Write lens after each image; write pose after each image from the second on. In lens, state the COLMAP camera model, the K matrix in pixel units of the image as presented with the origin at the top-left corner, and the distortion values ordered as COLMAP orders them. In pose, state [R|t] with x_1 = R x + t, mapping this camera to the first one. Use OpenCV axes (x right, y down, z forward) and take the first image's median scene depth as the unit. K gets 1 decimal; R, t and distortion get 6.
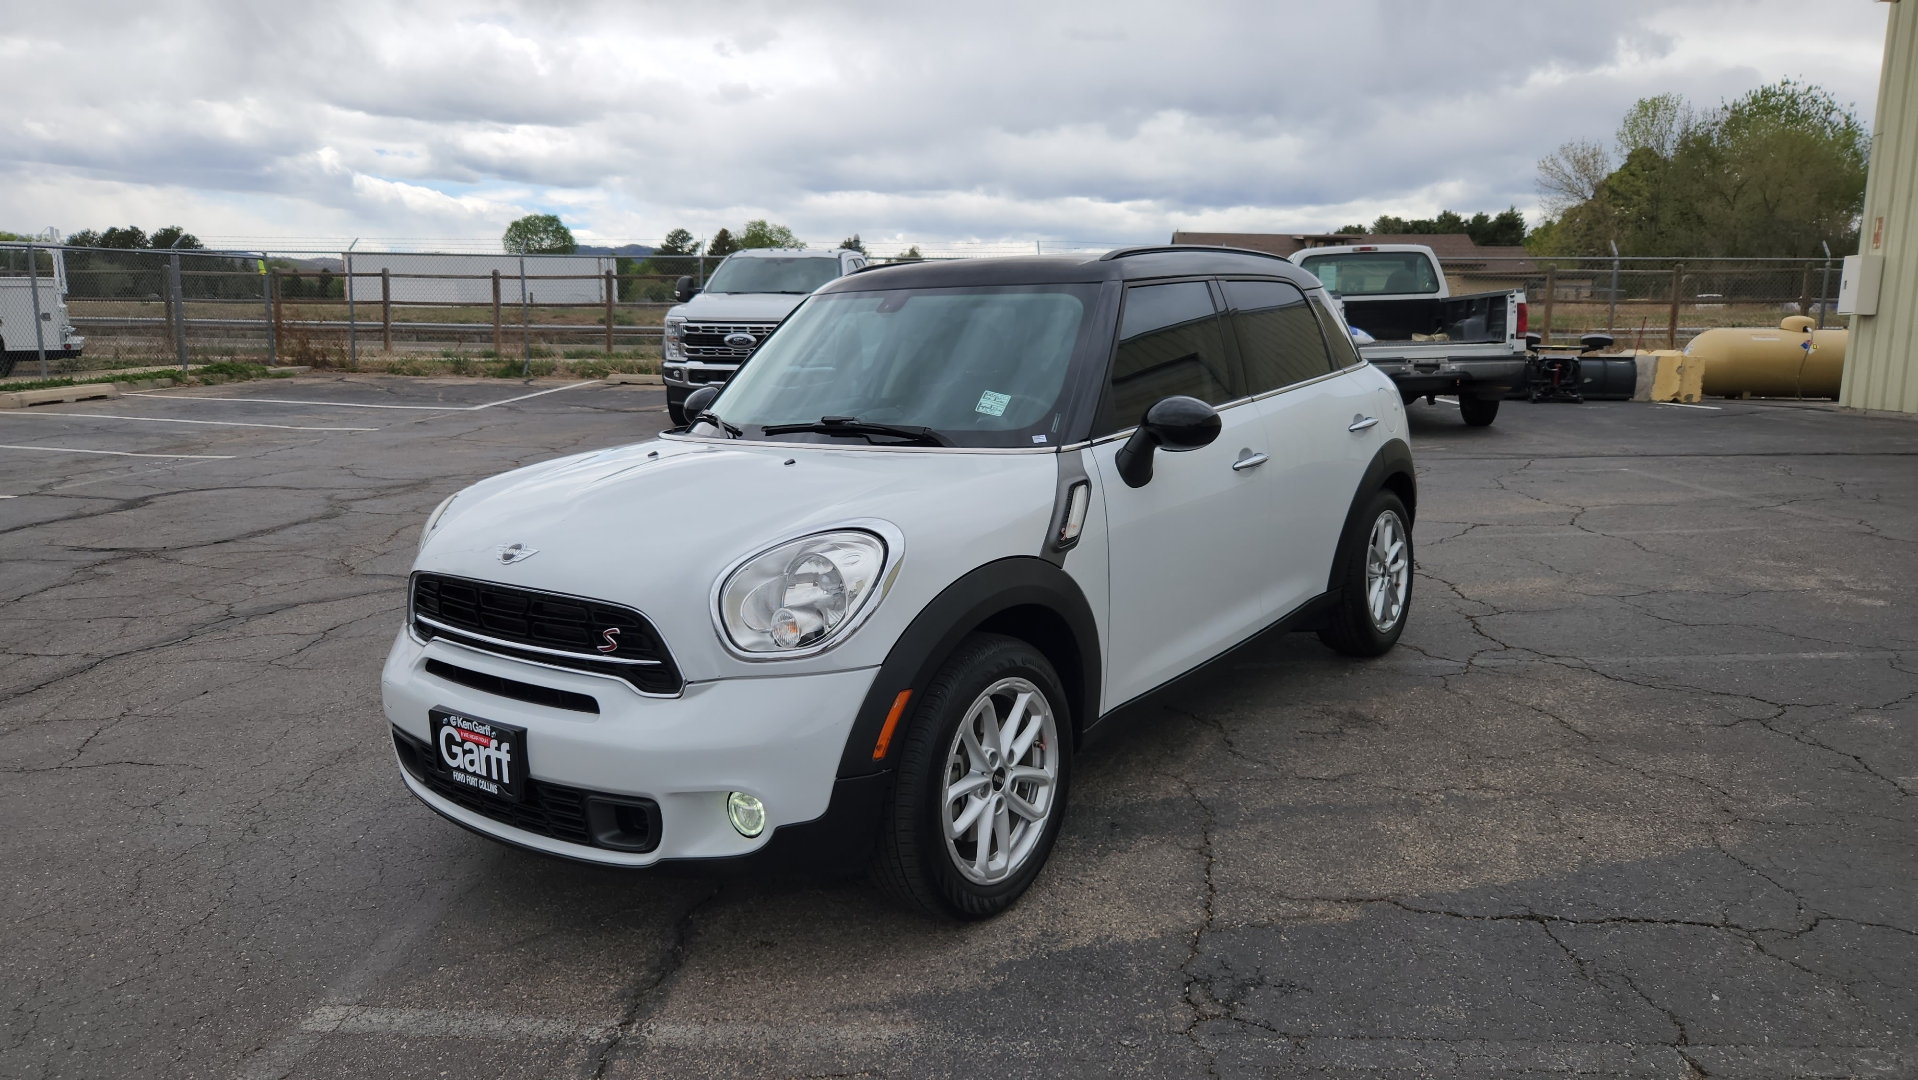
lens RADIAL K [[1285.0, 0, 936.2], [0, 1285.0, 523.1], [0, 0, 1]] dist [0.068831, -0.054560]
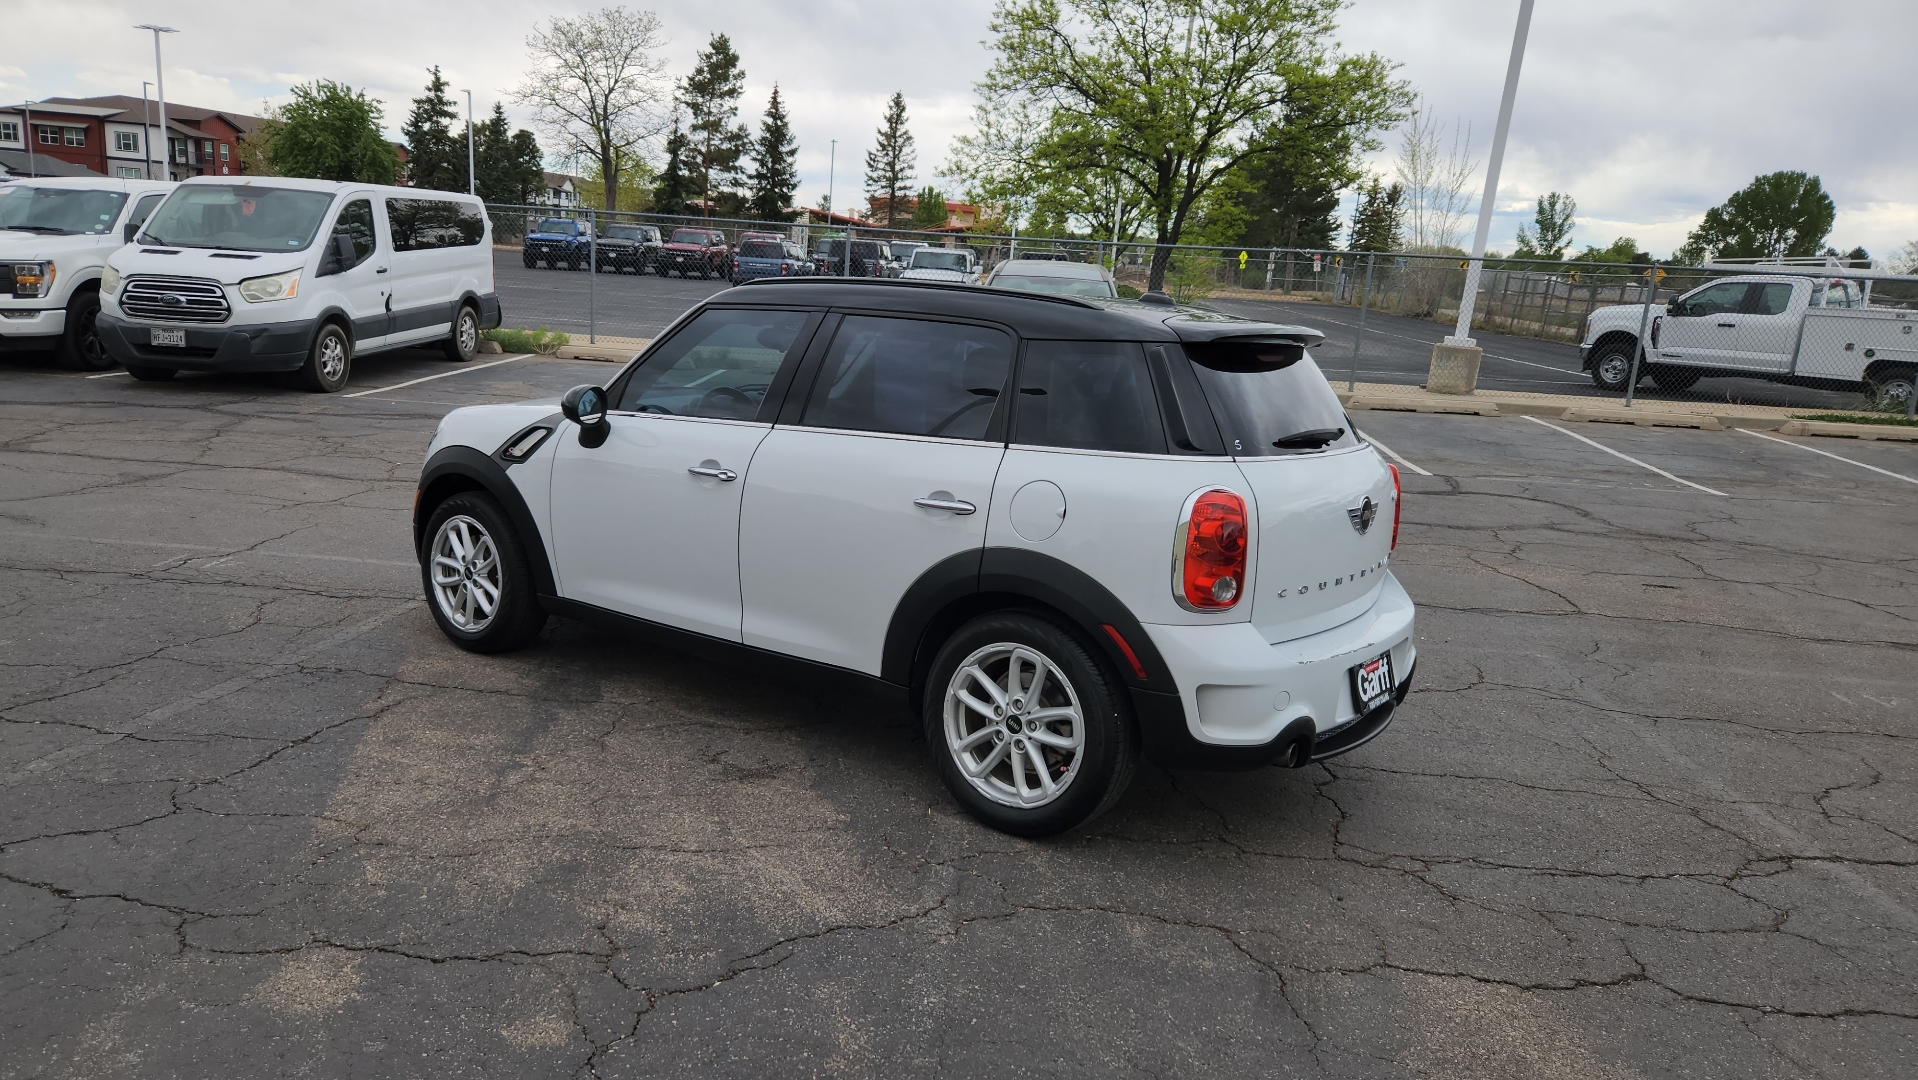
lens RADIAL K [[1285.0, 0, 915.3], [0, 1285.0, 539.1], [0, 0, 1]] dist [0.068831, -0.054560]
pose [[0.002778, 0.208410, -0.978038, 0.847712], [-0.223207, 0.953495, 0.202547, -0.162516], [0.974767, 0.217742, 0.049167, 0.721808]]
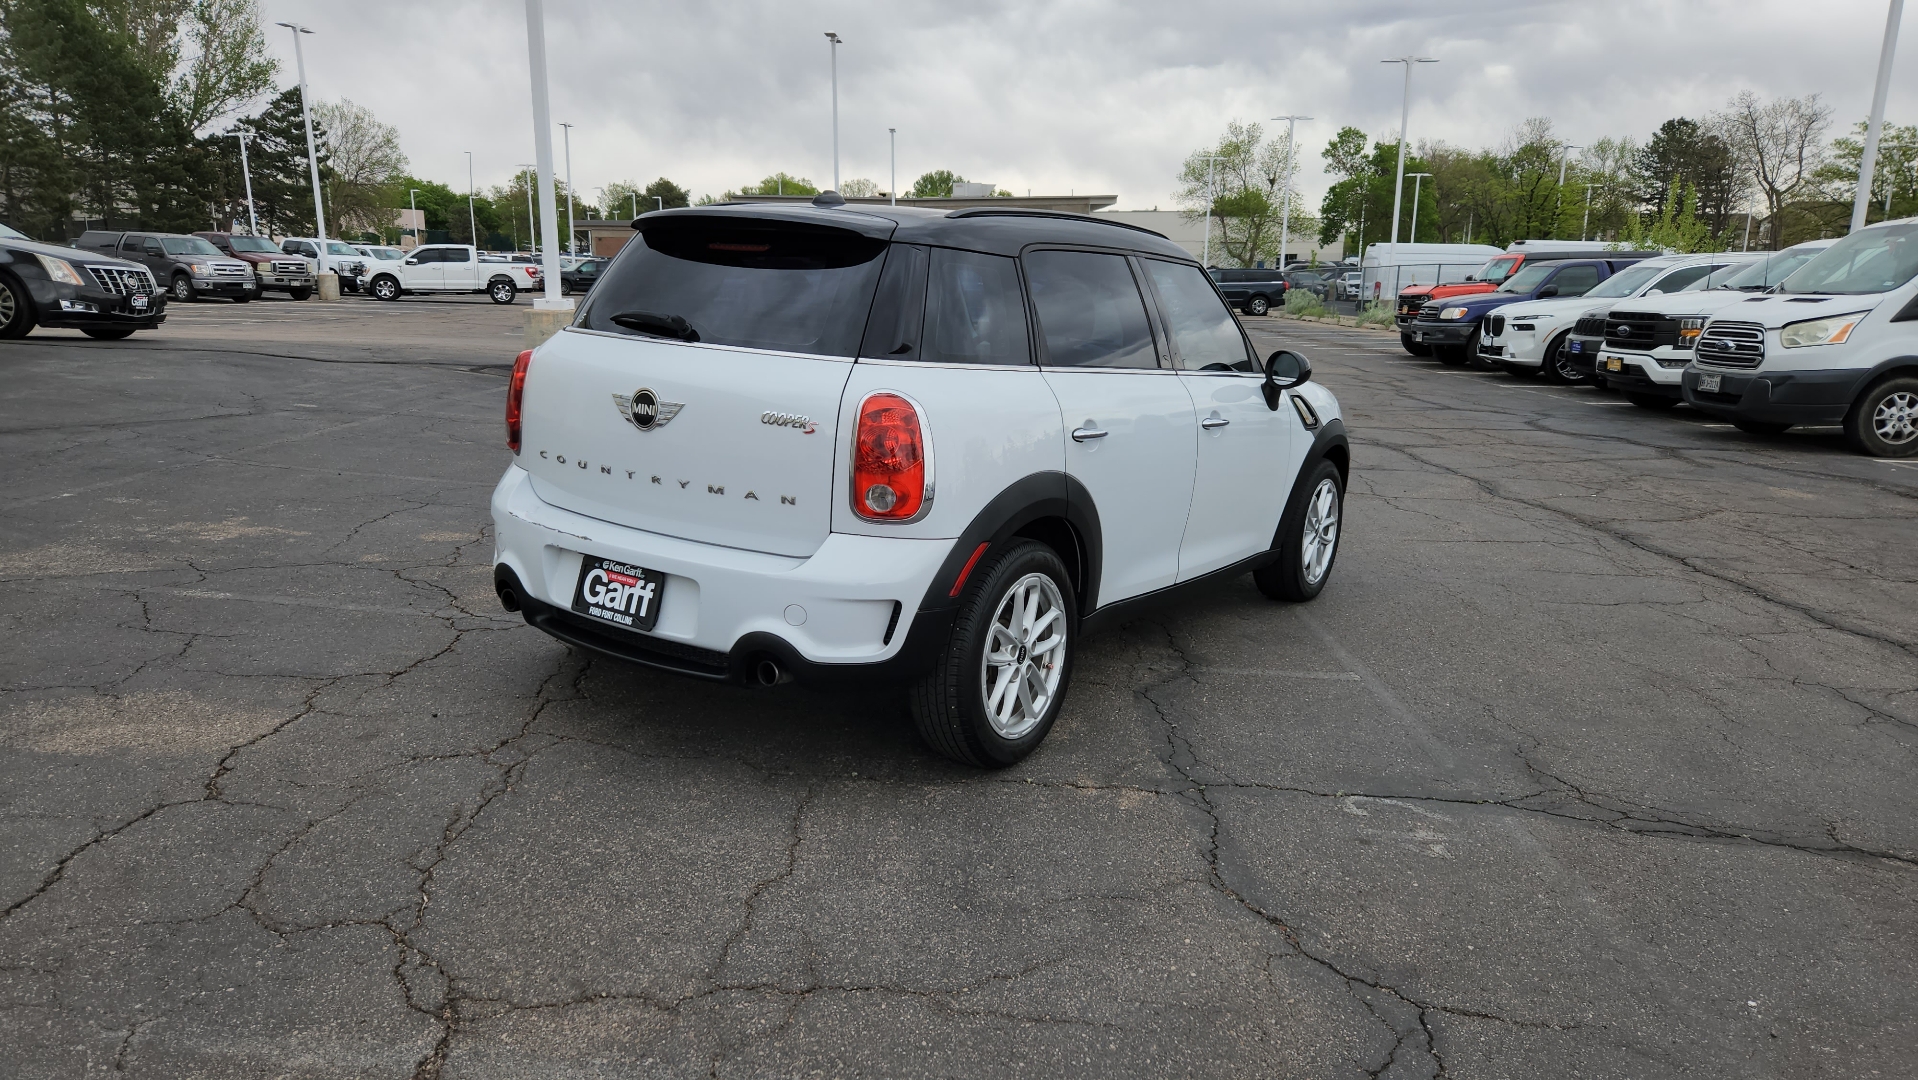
lens RADIAL K [[1285.9, 0, 933.7], [0, 1285.9, 554.2], [0, 0, 1]] dist [0.067751, -0.053354]
pose [[-0.998333, -0.012755, -0.056297, 0.133782], [-0.032619, 0.929299, 0.367885, -0.247618], [0.047625, 0.369108, -0.928166, 1.515657]]
